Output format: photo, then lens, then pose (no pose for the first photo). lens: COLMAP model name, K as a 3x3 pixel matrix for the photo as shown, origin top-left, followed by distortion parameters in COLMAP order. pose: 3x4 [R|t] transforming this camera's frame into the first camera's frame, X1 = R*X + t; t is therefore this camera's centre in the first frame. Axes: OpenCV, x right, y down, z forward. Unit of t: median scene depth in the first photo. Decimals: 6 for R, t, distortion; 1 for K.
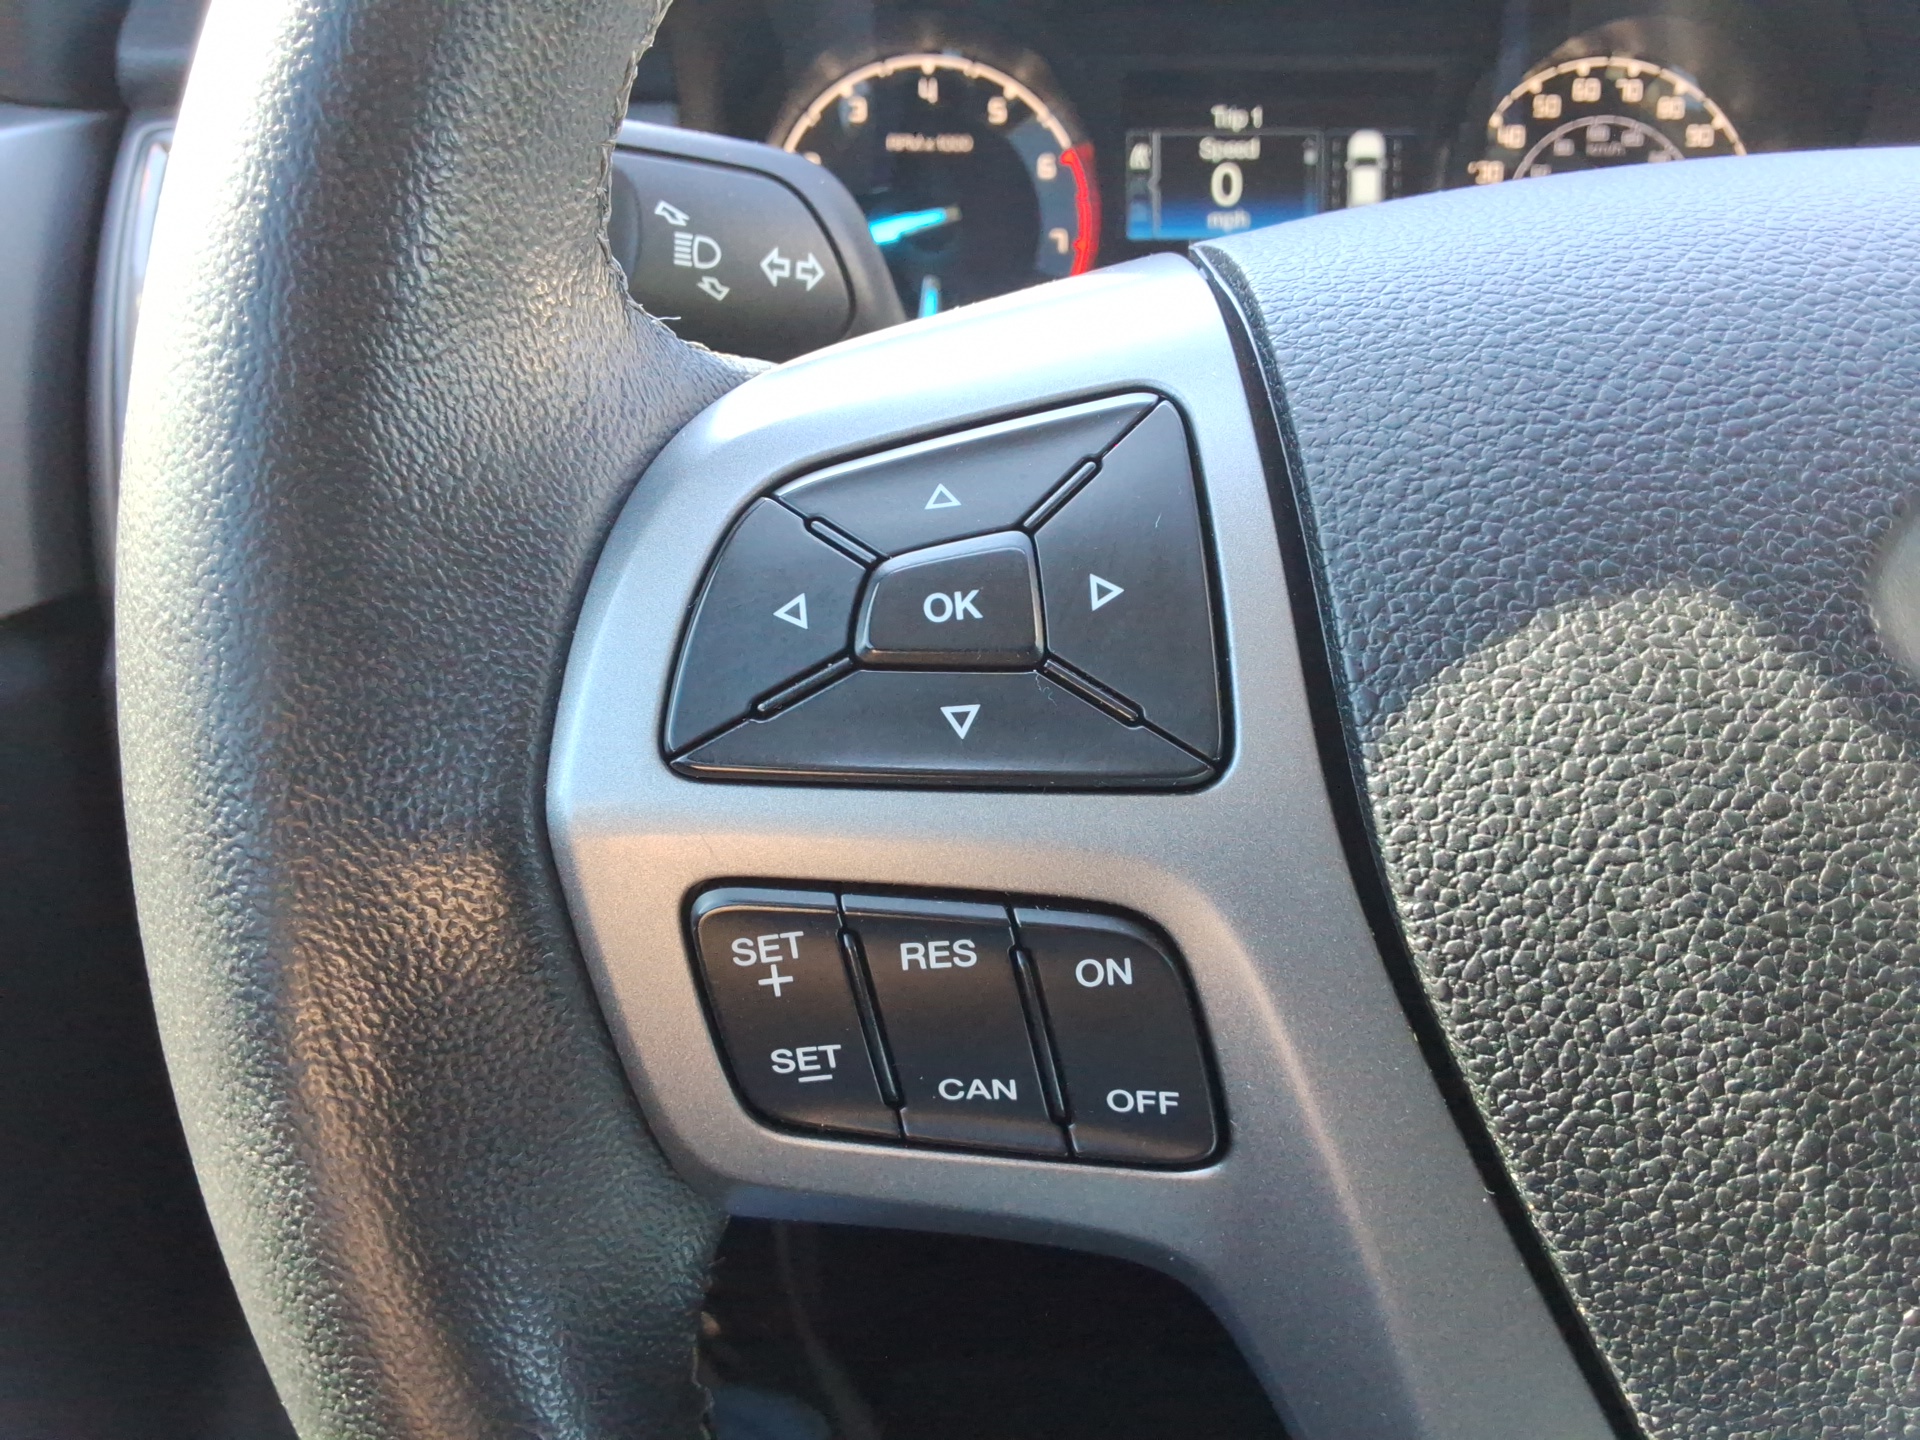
lens RADIAL K [[1539.3, 0, 970.2], [0, 1539.3, 702.7], [0, 0, 1]] dist [0.114570, -0.187590]
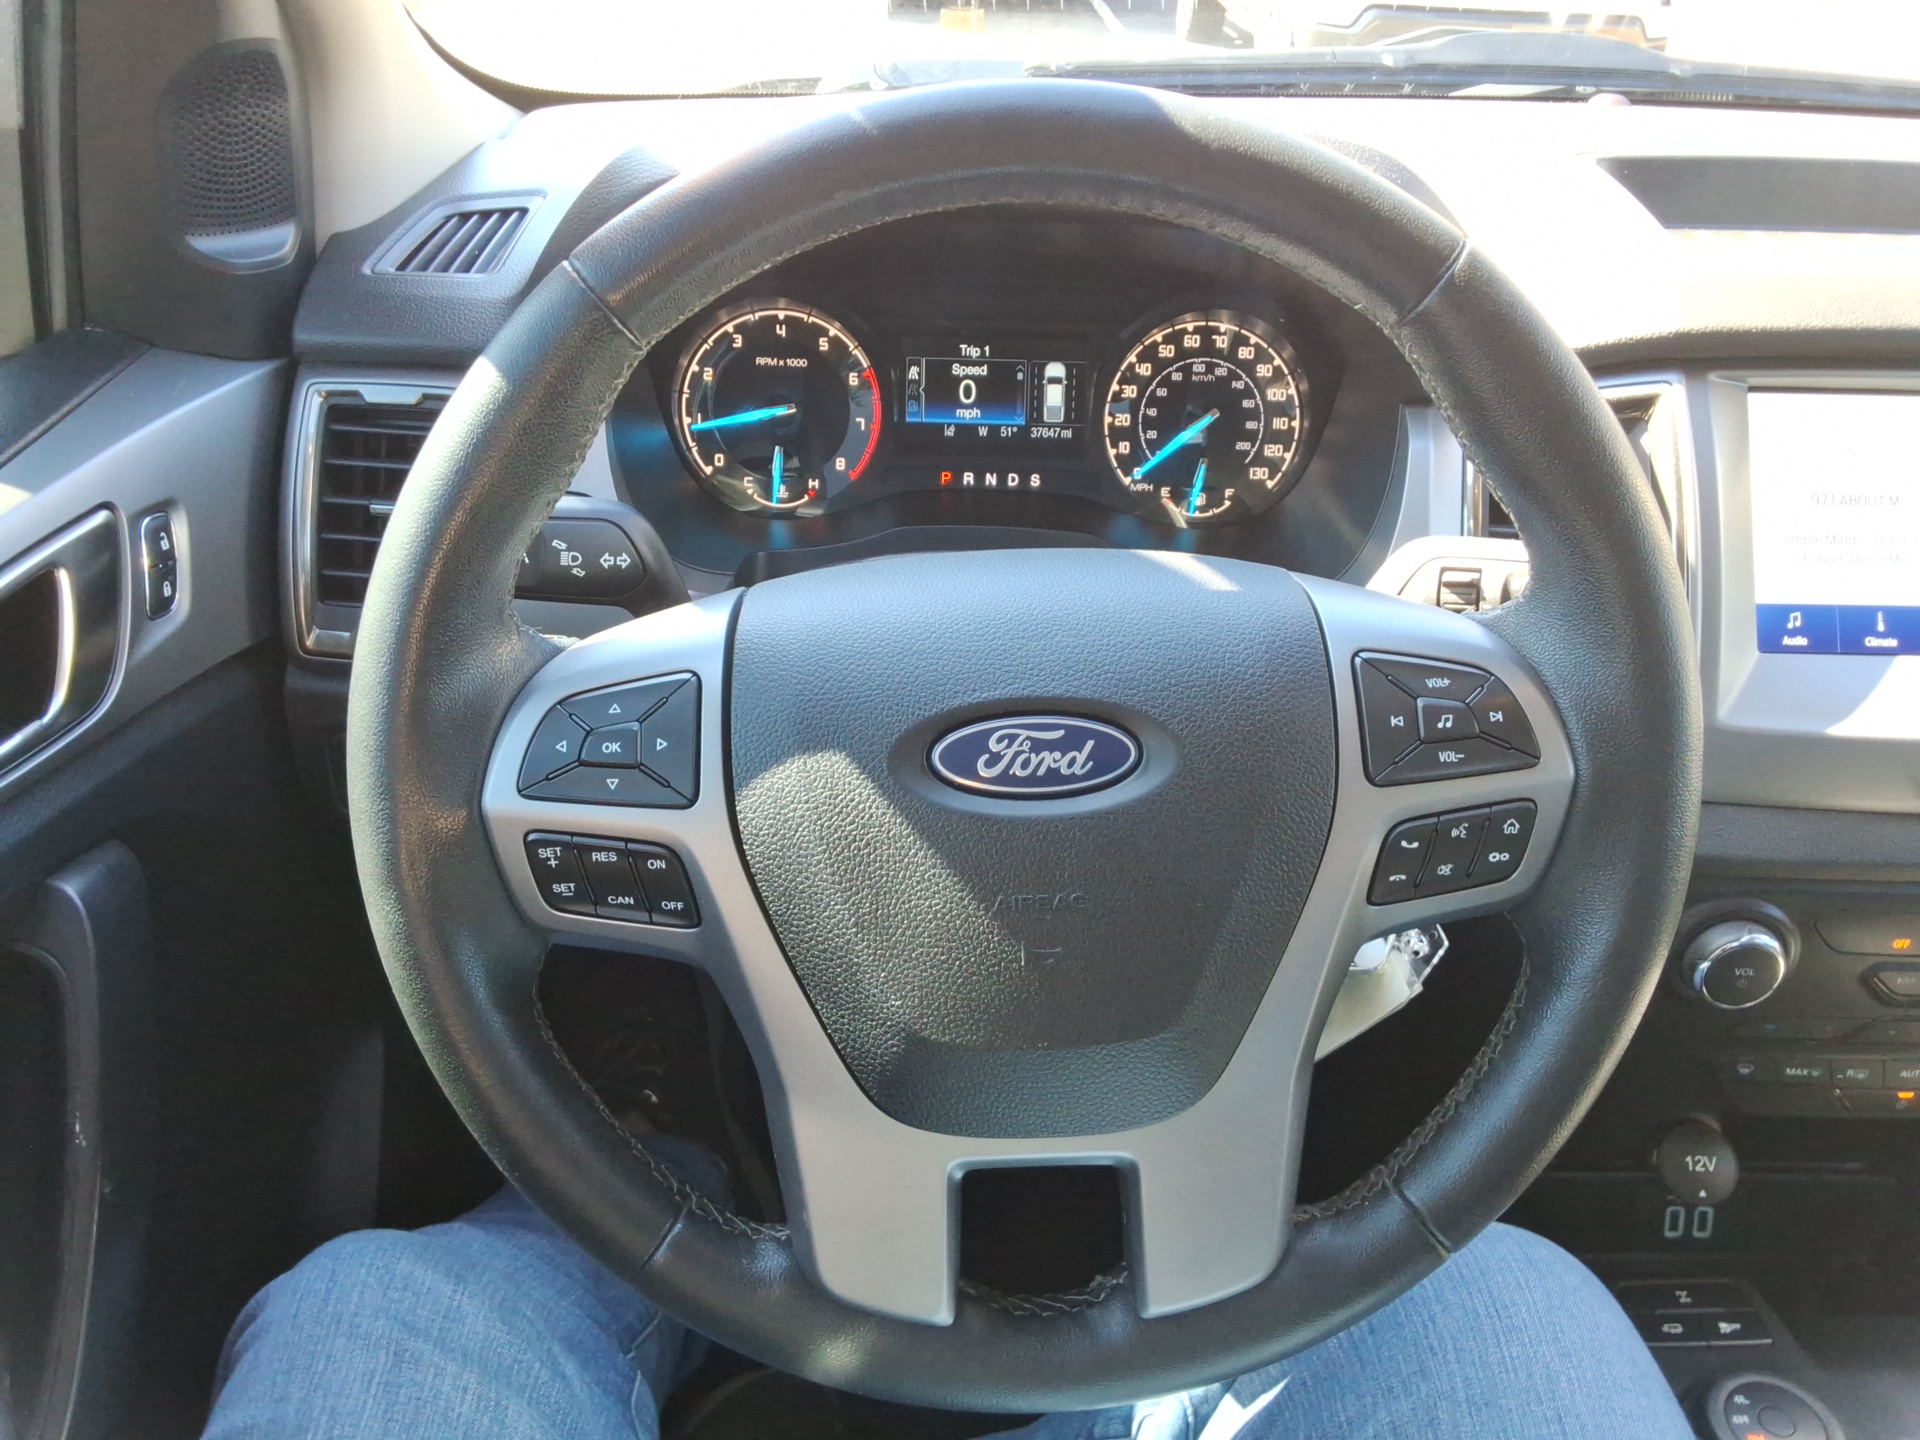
lens RADIAL K [[1539.3, 0, 970.2], [0, 1539.3, 702.7], [0, 0, 1]] dist [0.114570, -0.187590]
pose [[0.998491, 0.041186, -0.036311, 0.573694], [-0.039044, 0.997562, 0.057848, -0.251720], [0.038605, -0.056343, 0.997665, -1.466189]]
